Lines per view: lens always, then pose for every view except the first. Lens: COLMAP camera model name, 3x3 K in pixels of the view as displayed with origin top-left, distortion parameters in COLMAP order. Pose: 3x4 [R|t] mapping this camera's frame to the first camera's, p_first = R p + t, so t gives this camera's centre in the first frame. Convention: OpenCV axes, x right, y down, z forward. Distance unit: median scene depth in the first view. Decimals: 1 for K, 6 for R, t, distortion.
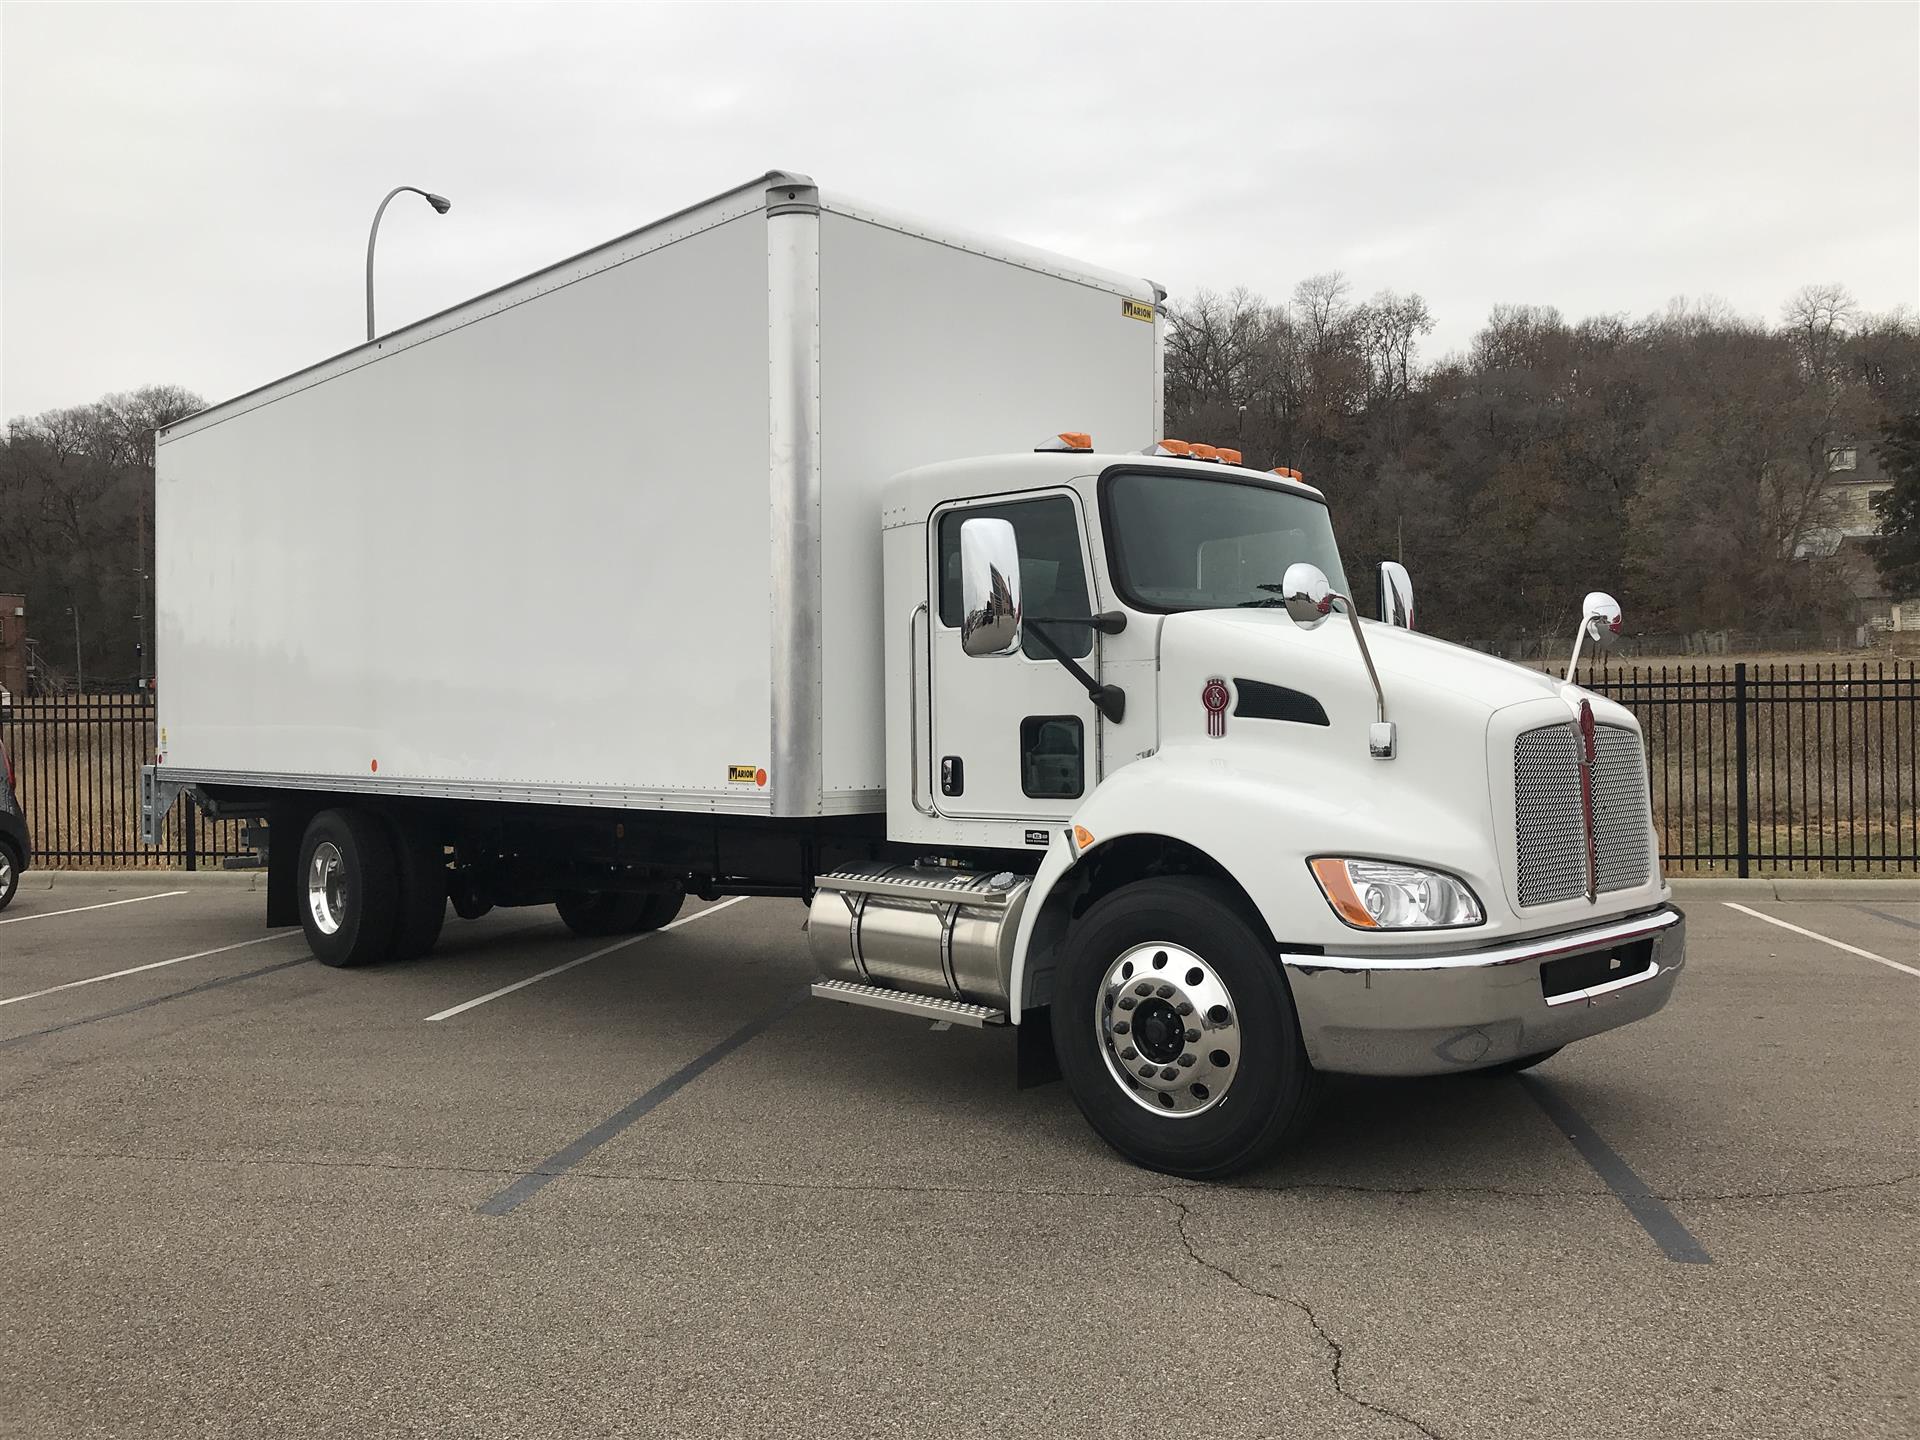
lens RADIAL K [[1570.8, 0, 960.0], [0, 1570.8, 720.0], [0, 0, 1]] dist [0.072160, 0.002924]
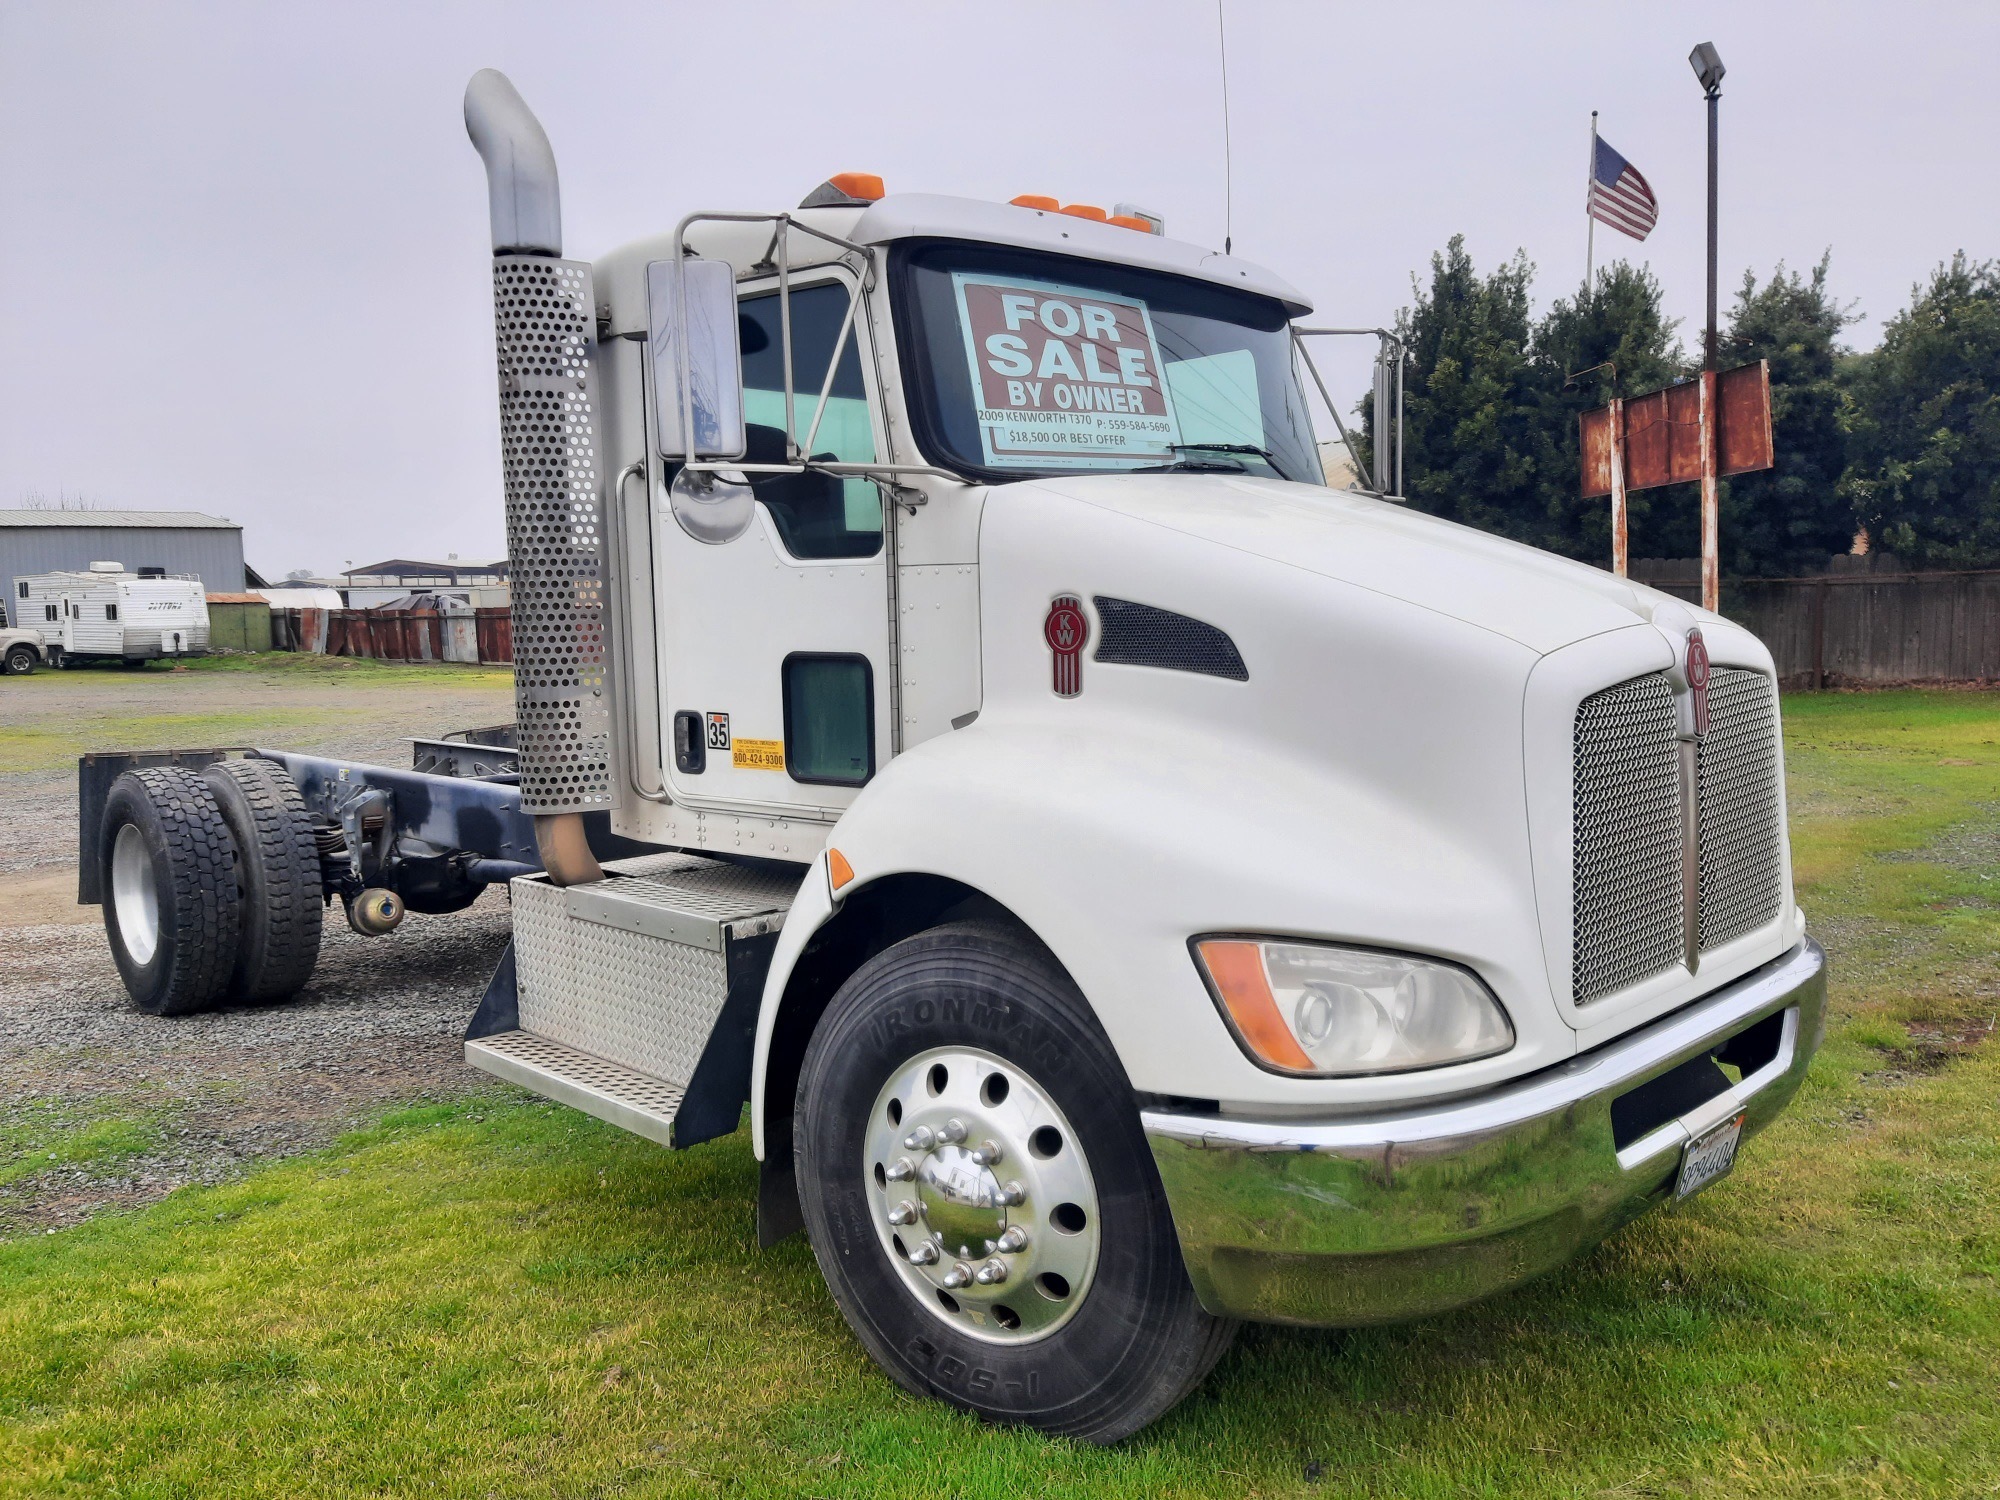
lens RADIAL K [[1547.1, 0, 1000.0], [0, 1547.1, 750.0], [0, 0, 1]] dist [0.111471, -0.001274]
pose [[0.999901, -0.007664, 0.011768, 0.131353], [0.006422, 0.994750, 0.102132, -0.028990], [-0.012489, -0.102047, 0.994701, 0.420195]]
